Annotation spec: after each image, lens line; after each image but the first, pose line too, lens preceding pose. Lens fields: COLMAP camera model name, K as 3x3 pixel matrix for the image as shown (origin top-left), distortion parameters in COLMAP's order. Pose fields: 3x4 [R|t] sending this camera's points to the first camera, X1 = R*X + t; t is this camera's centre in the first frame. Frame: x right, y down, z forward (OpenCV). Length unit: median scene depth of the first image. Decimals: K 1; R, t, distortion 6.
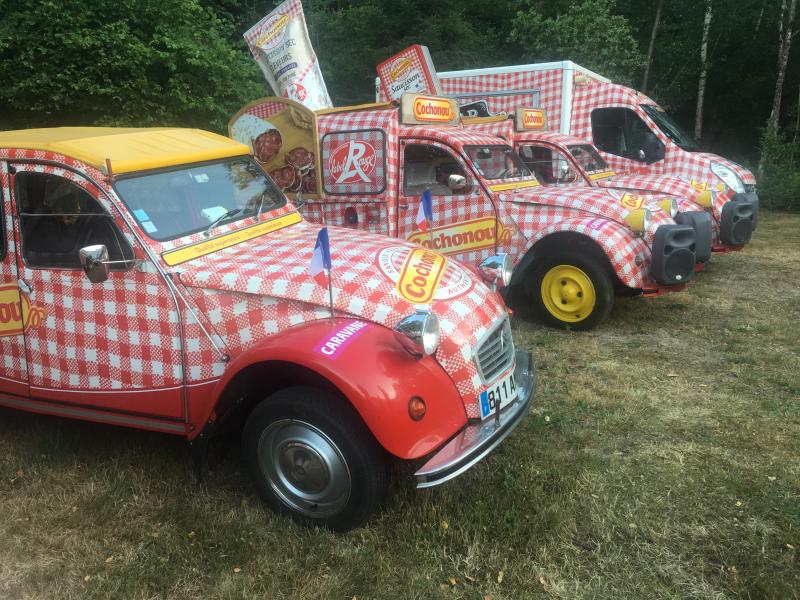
lens RADIAL K [[689.5, 0, 402.1], [0, 689.5, 299.6], [0, 0, 1]] dist [0.090155, -0.113765]
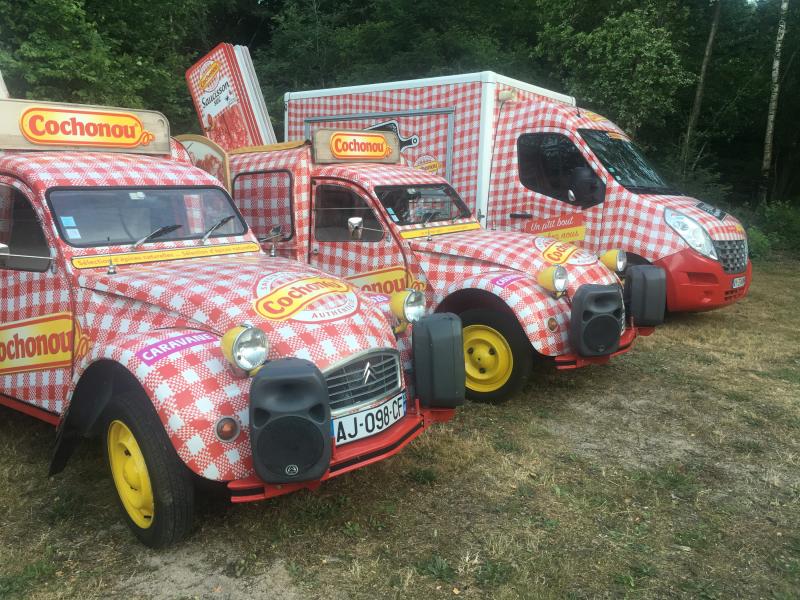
lens RADIAL K [[689.5, 0, 398.0], [0, 689.5, 299.7], [0, 0, 1]] dist [0.090155, -0.113765]
pose [[0.991095, 0.041423, -0.126547, 0.305496], [-0.045260, 0.998594, -0.027599, -0.082177], [0.125226, 0.033080, 0.991577, 0.295704]]
